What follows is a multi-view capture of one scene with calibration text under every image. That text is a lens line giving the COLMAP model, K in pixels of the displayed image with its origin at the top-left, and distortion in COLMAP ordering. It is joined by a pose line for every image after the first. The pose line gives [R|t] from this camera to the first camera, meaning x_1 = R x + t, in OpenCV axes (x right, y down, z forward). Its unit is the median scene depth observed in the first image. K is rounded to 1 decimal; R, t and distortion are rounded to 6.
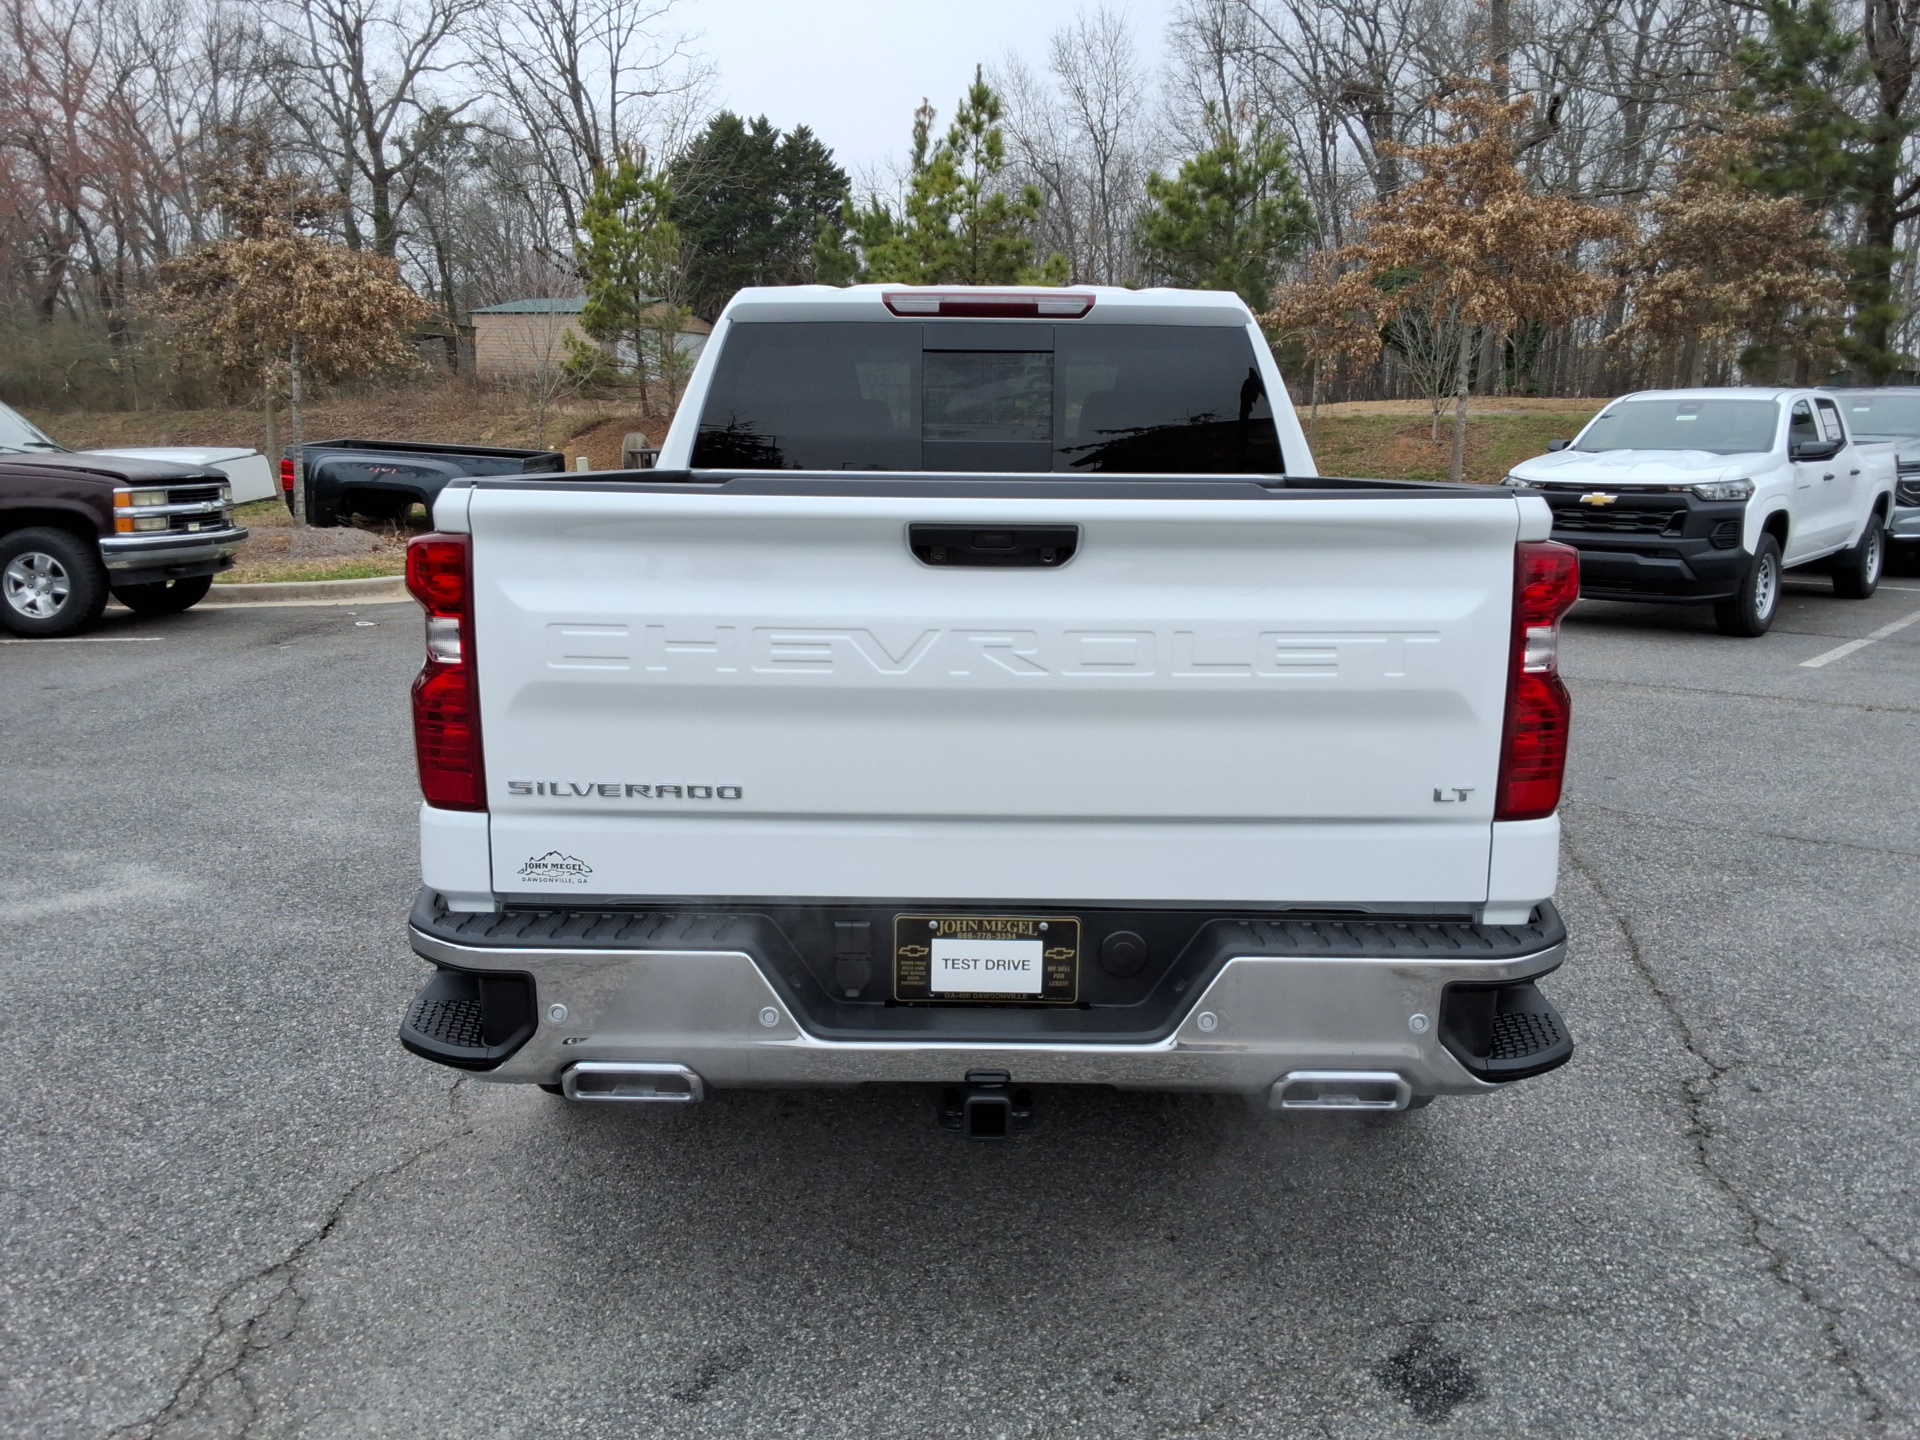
lens RADIAL K [[1540.0, 0, 960.0], [0, 1540.0, 720.0], [0, 0, 1]] dist [0.137763, -0.238682]
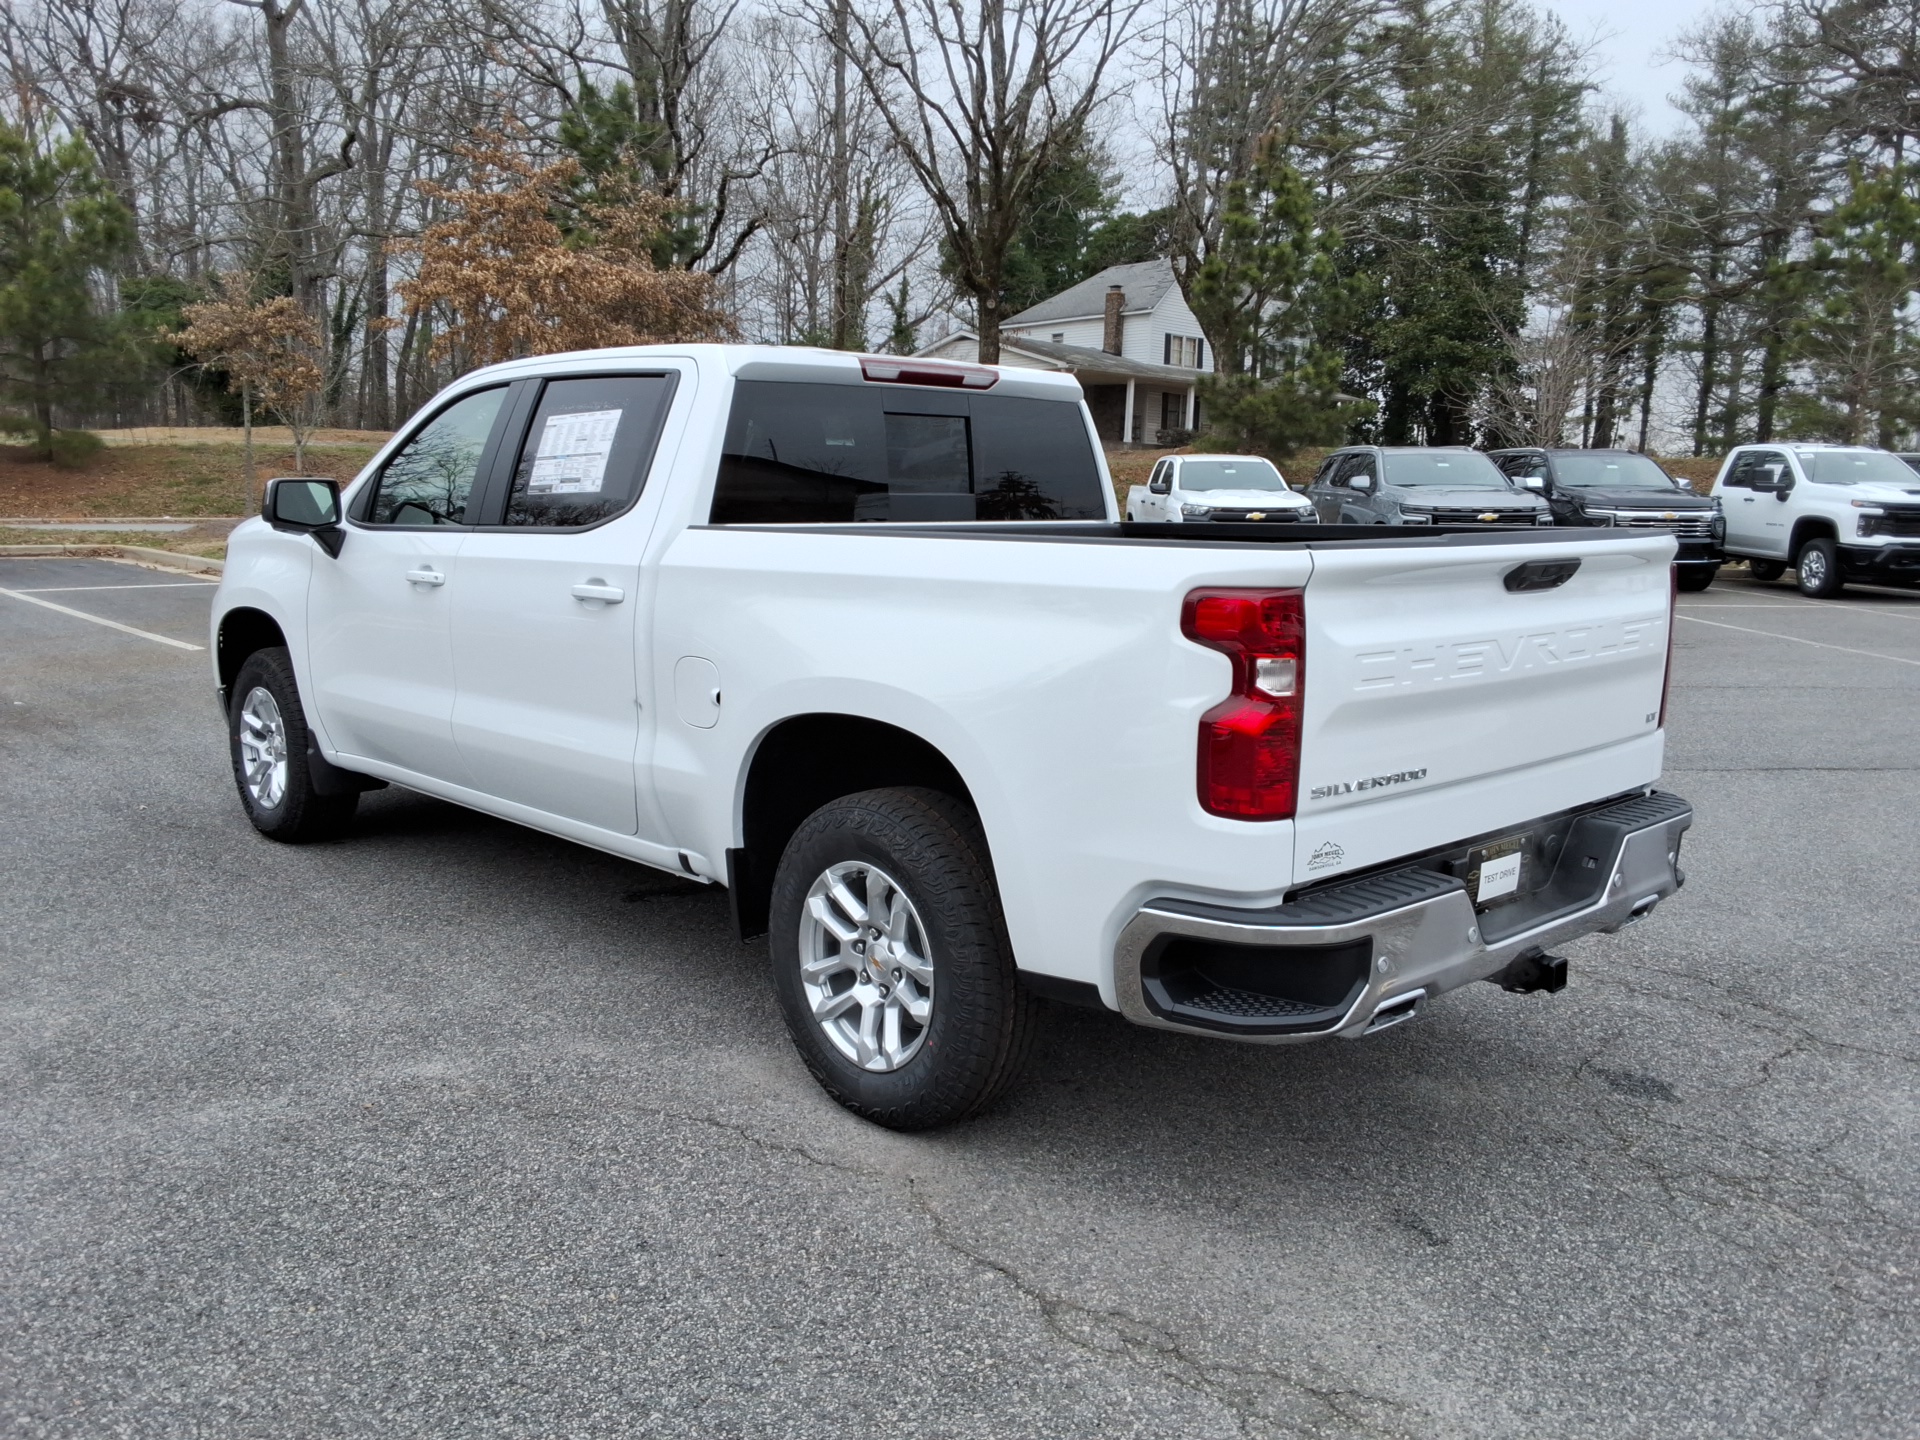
lens RADIAL K [[1528.4, 0, 976.9], [0, 1528.4, 726.8], [0, 0, 1]] dist [0.156876, -0.242323]
pose [[0.712481, -0.109649, 0.693072, -0.294027], [0.119199, 0.992273, 0.034448, -0.018371], [-0.691493, 0.058070, 0.720045, 0.070683]]
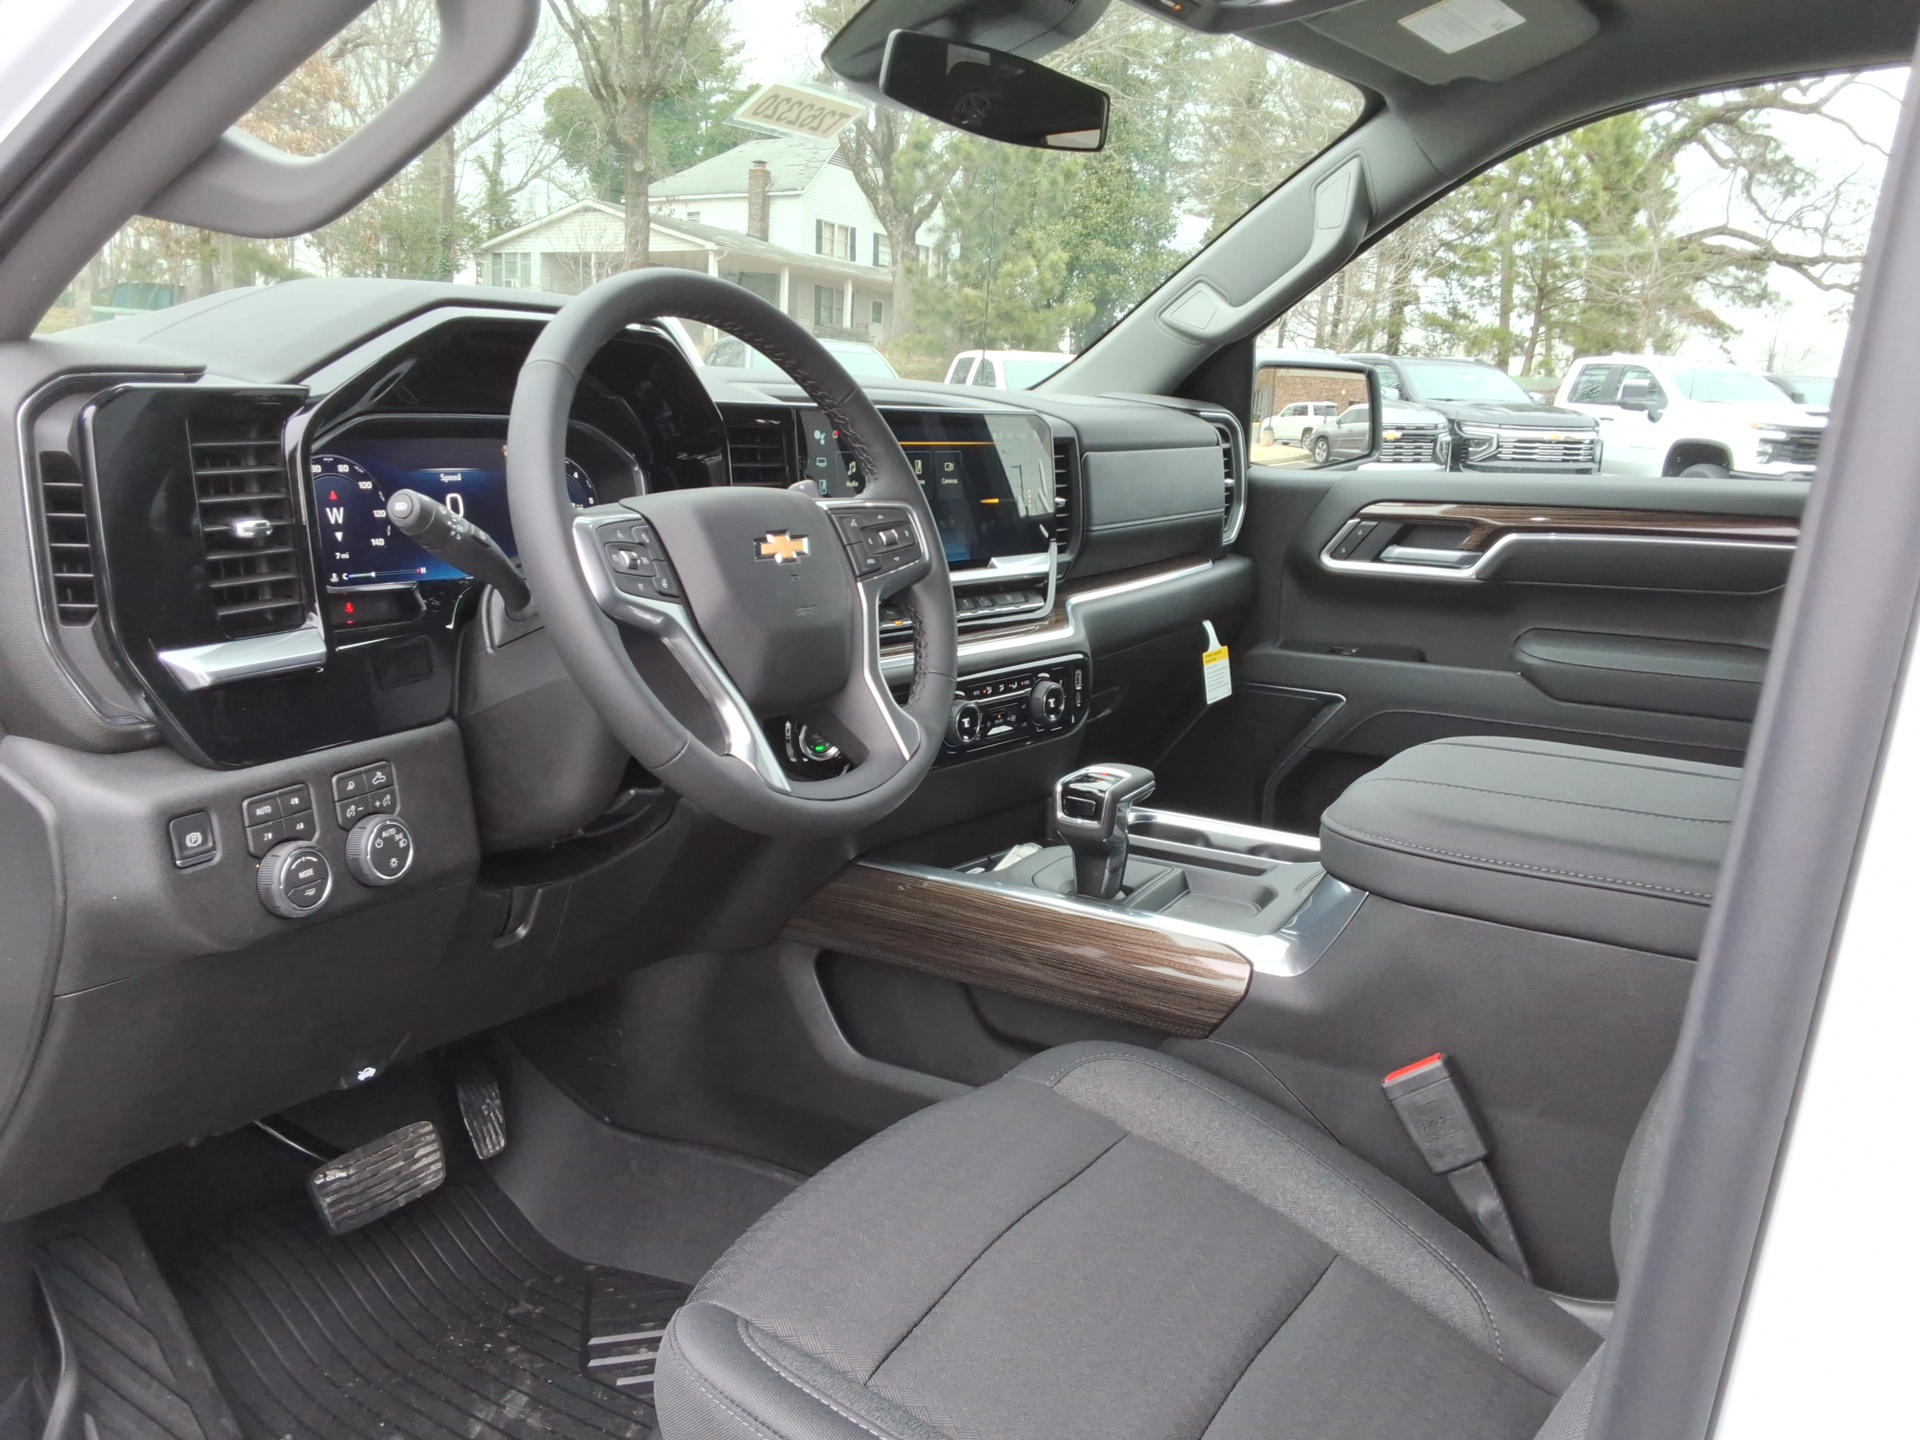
lens RADIAL K [[1560.0, 0, 959.3], [0, 1560.0, 687.2], [0, 0, 1]] dist [0.157675, -0.258380]
pose [[0.518203, -0.146220, 0.842666, -0.116120], [0.122068, 0.987835, 0.096343, -0.085355], [-0.846502, 0.052937, 0.529747, 0.504558]]
